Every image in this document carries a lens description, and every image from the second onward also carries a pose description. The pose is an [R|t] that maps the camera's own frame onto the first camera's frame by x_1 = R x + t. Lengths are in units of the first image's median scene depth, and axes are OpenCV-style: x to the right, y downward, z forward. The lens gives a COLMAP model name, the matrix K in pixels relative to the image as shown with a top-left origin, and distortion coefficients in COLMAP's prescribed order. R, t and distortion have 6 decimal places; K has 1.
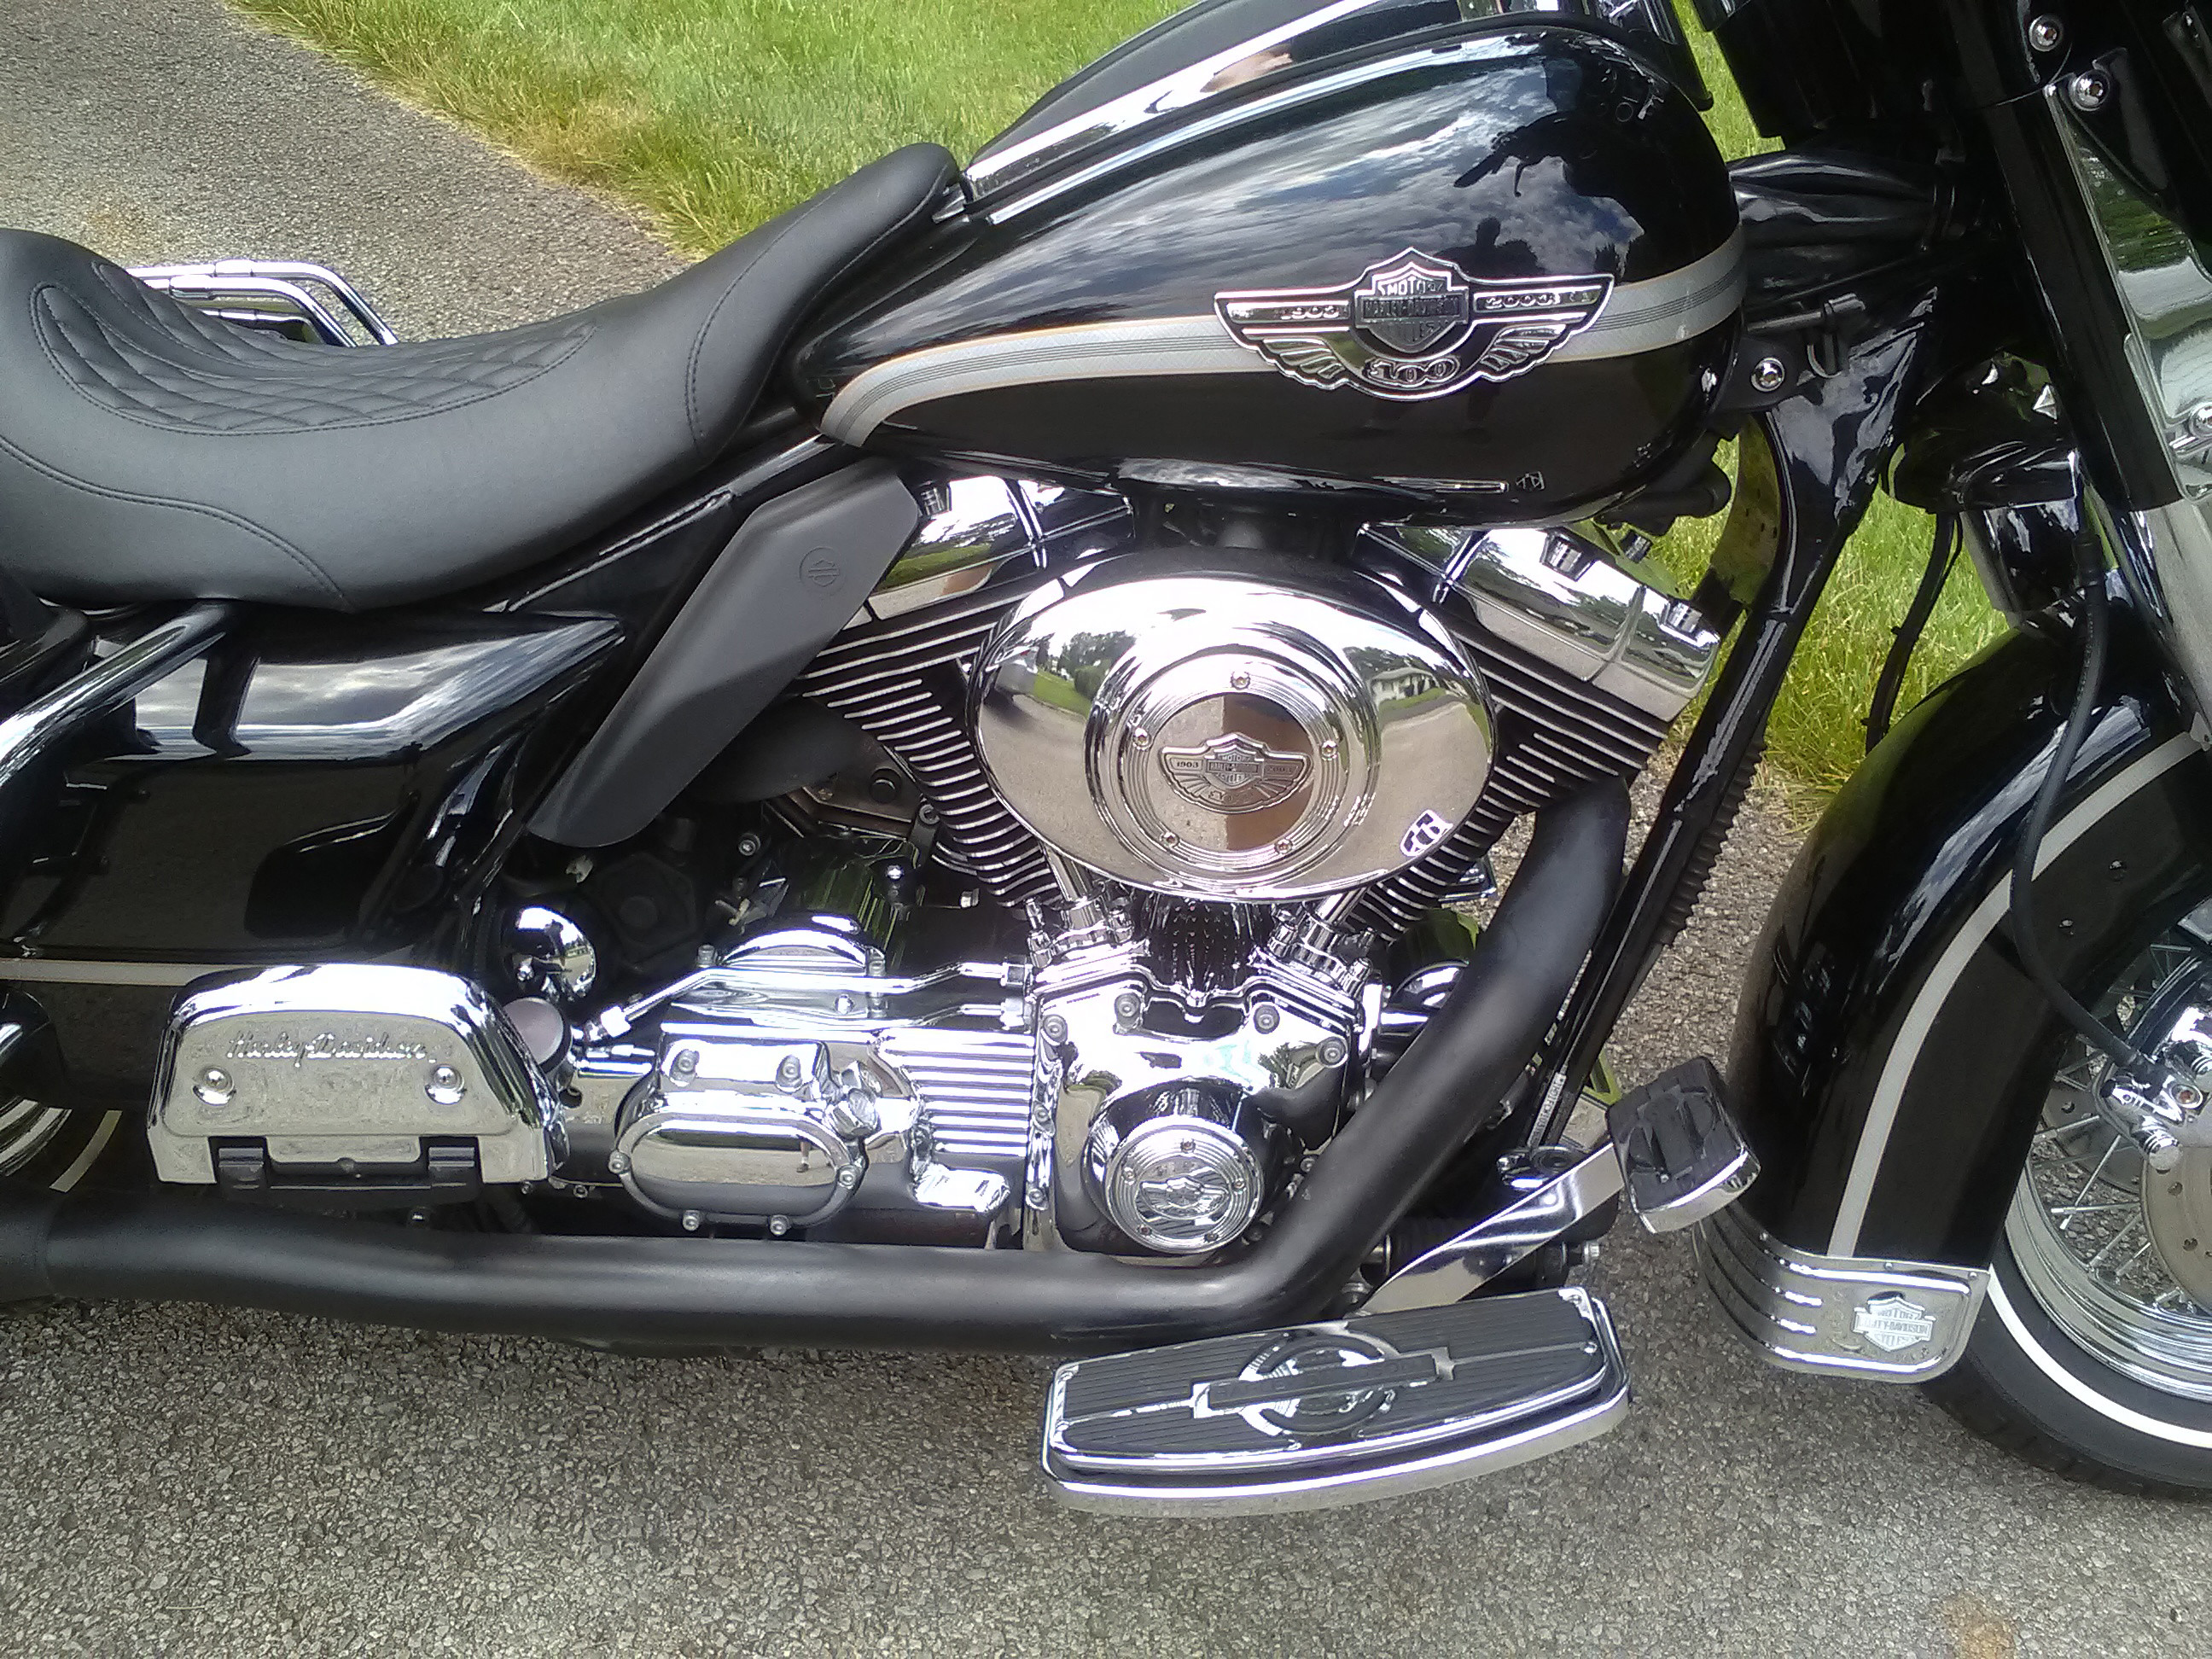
lens RADIAL K [[2036.3, 0, 1106.0], [0, 2036.3, 829.5], [0, 0, 1]] dist [-0.039779, -0.012691]
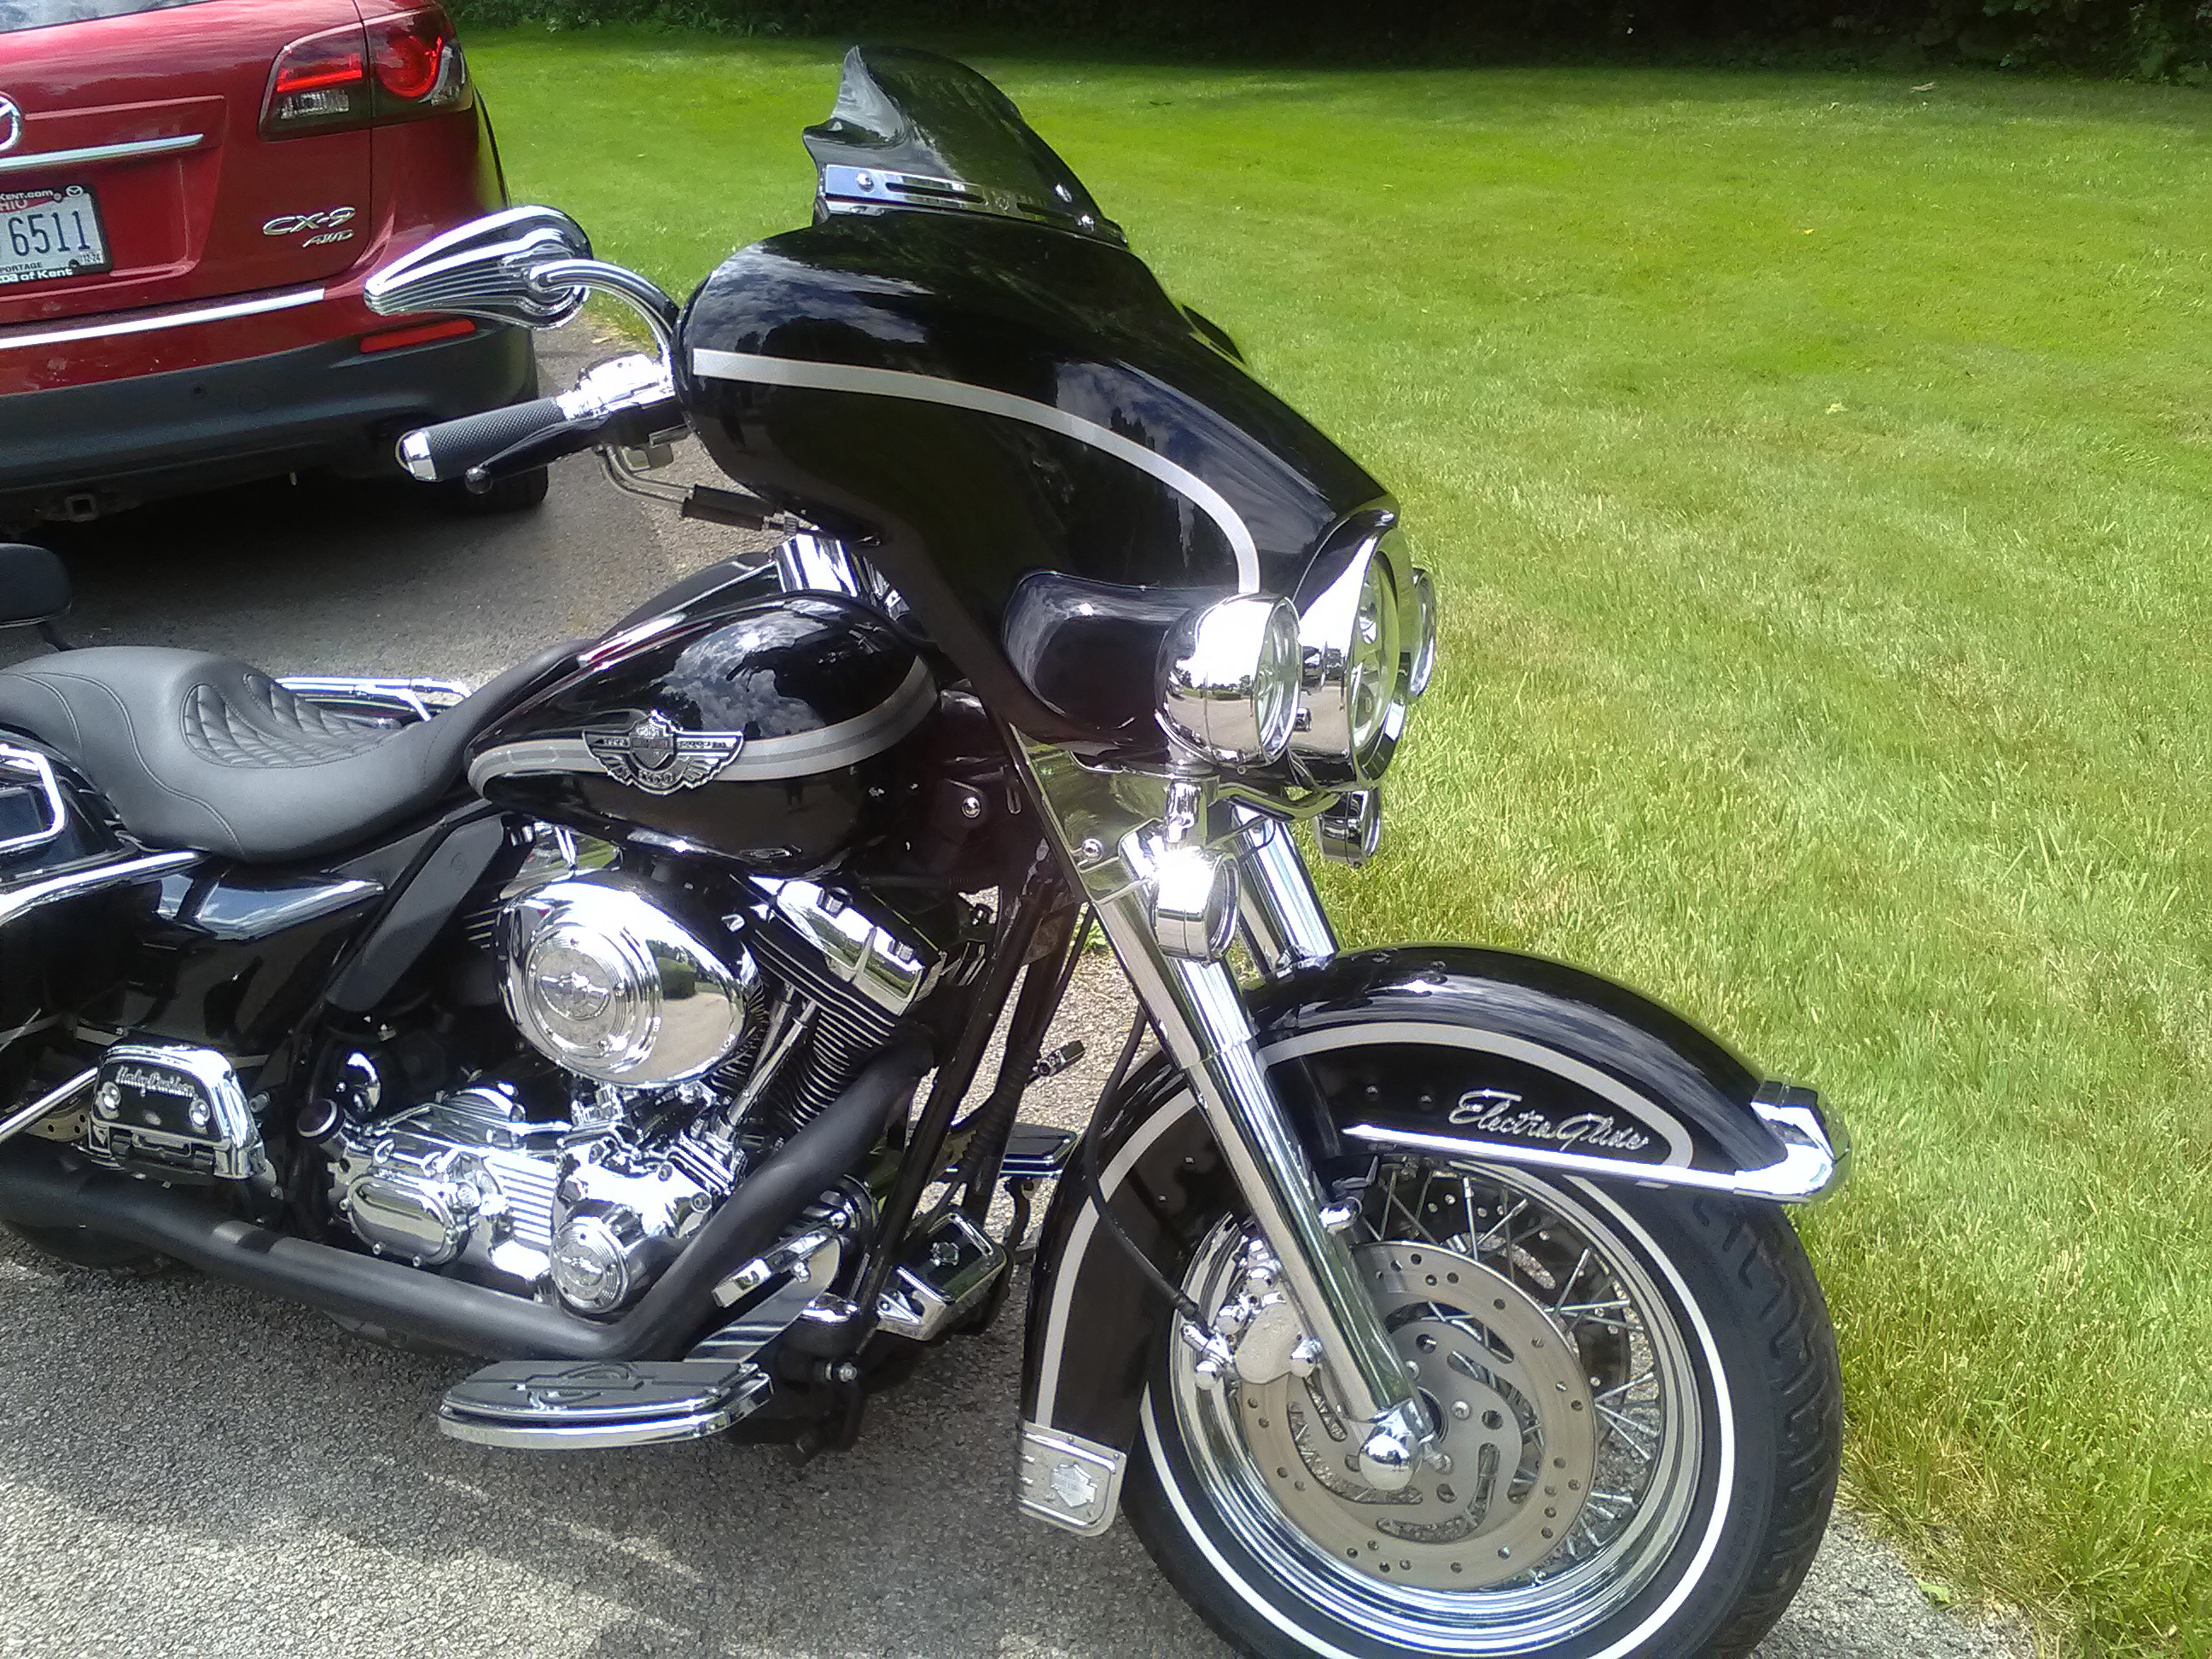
lens RADIAL K [[2036.3, 0, 1106.0], [0, 2036.3, 829.5], [0, 0, 1]] dist [-0.039779, -0.012691]
pose [[0.927811, 0.094014, -0.361009, 1.020564], [-0.173827, 0.965198, -0.195390, 0.090385], [0.330076, 0.244038, 0.911864, -0.446117]]
